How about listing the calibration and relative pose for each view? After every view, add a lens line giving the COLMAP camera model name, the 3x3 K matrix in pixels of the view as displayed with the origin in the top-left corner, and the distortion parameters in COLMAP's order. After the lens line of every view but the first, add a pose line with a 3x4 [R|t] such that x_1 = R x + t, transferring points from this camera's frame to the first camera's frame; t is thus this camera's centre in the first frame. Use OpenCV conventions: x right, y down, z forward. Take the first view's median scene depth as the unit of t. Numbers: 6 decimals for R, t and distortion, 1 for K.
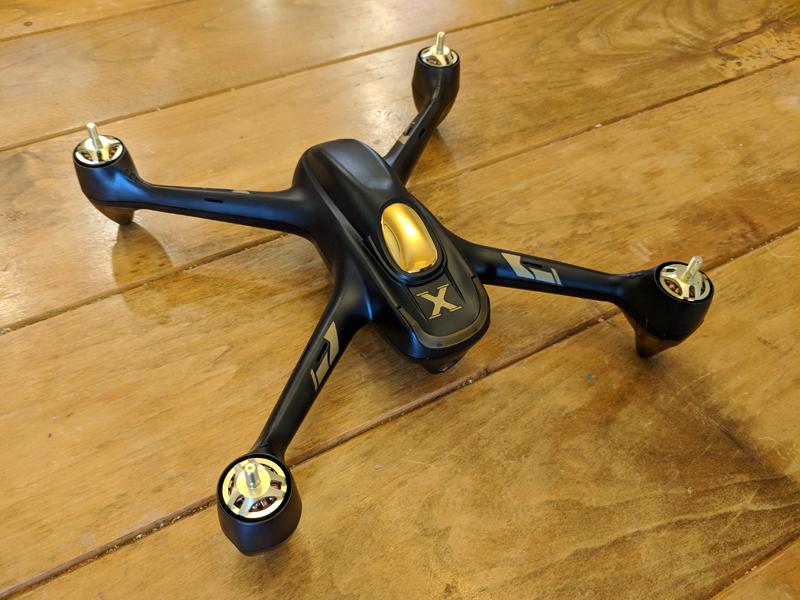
lens RADIAL K [[605.1, 0, 399.1], [0, 605.1, 301.7], [0, 0, 1]] dist [-0.013848, -0.004117]
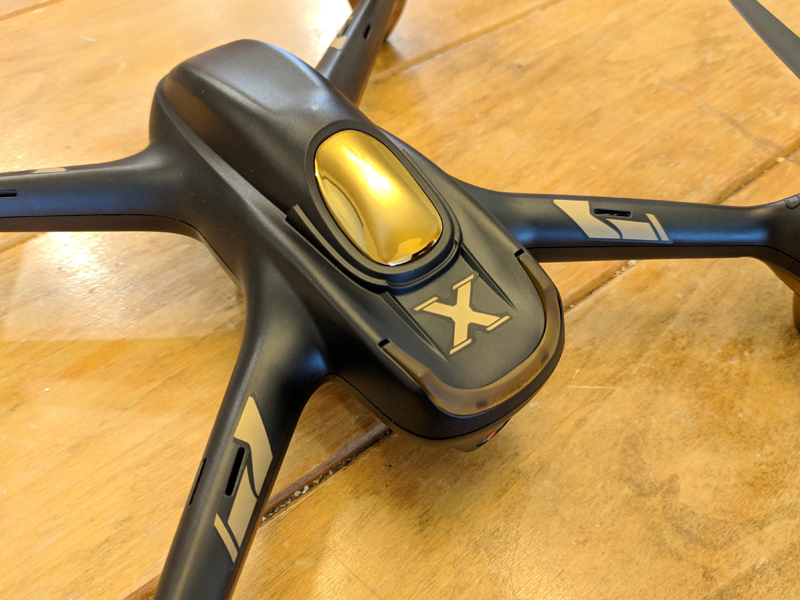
lens RADIAL K [[605.1, 0, 402.9], [0, 605.1, 297.7], [0, 0, 1]] dist [-0.013848, -0.004117]
pose [[0.983628, -0.173836, 0.047509, -0.001794], [0.173664, 0.984774, 0.007757, -0.024723], [-0.048134, 0.000621, 0.998841, 0.501387]]
